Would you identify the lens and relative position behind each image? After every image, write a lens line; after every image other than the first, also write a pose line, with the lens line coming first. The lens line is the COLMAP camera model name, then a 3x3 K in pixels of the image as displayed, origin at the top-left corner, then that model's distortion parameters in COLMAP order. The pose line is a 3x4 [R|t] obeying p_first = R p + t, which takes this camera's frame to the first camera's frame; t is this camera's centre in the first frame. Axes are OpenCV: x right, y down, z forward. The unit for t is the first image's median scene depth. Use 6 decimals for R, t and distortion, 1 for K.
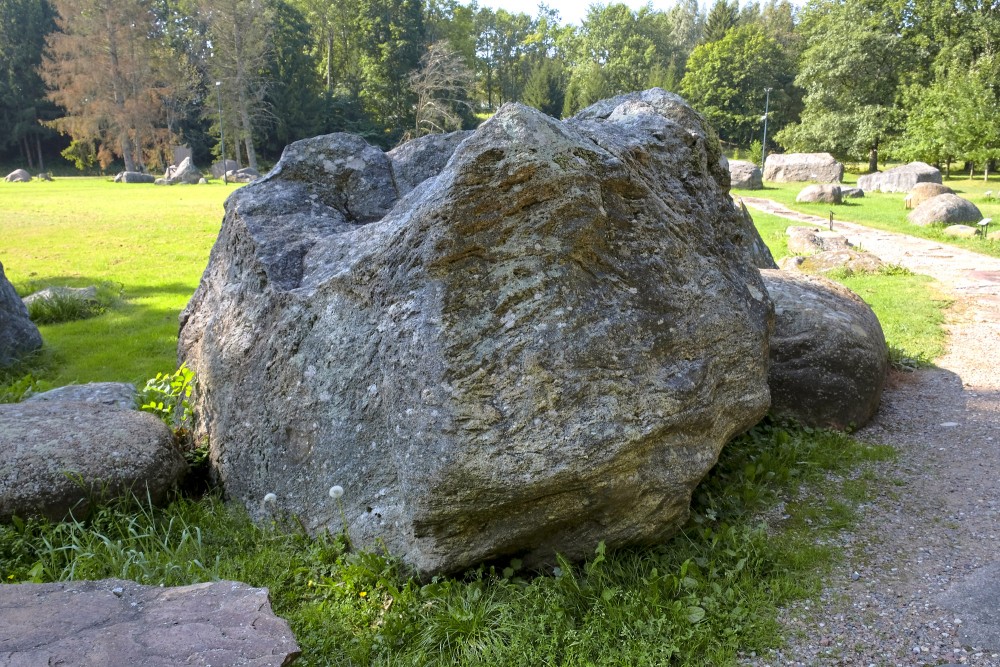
lens RADIAL K [[770.5, 0, 498.6], [0, 770.5, 333.0], [0, 0, 1]] dist [-0.001459, 0.020938]
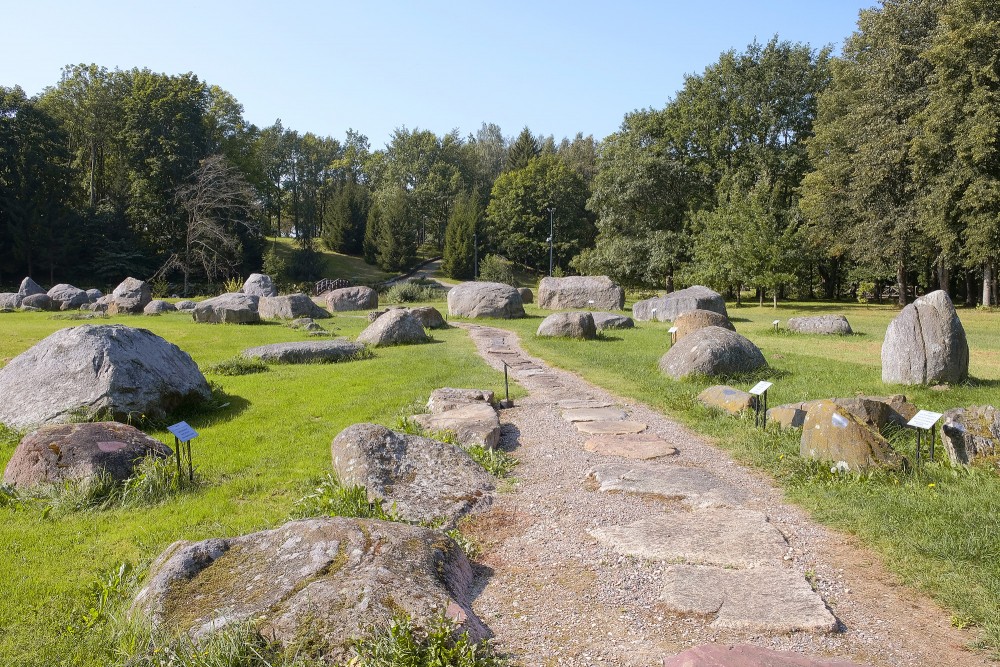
lens RADIAL K [[770.5, 0, 500.7], [0, 770.5, 332.6], [0, 0, 1]] dist [-0.001459, 0.020938]
pose [[0.978910, -0.007317, 0.204162, 0.088314], [0.040554, 0.986430, -0.159098, -0.025653], [-0.200227, 0.164022, 0.965922, 0.133377]]
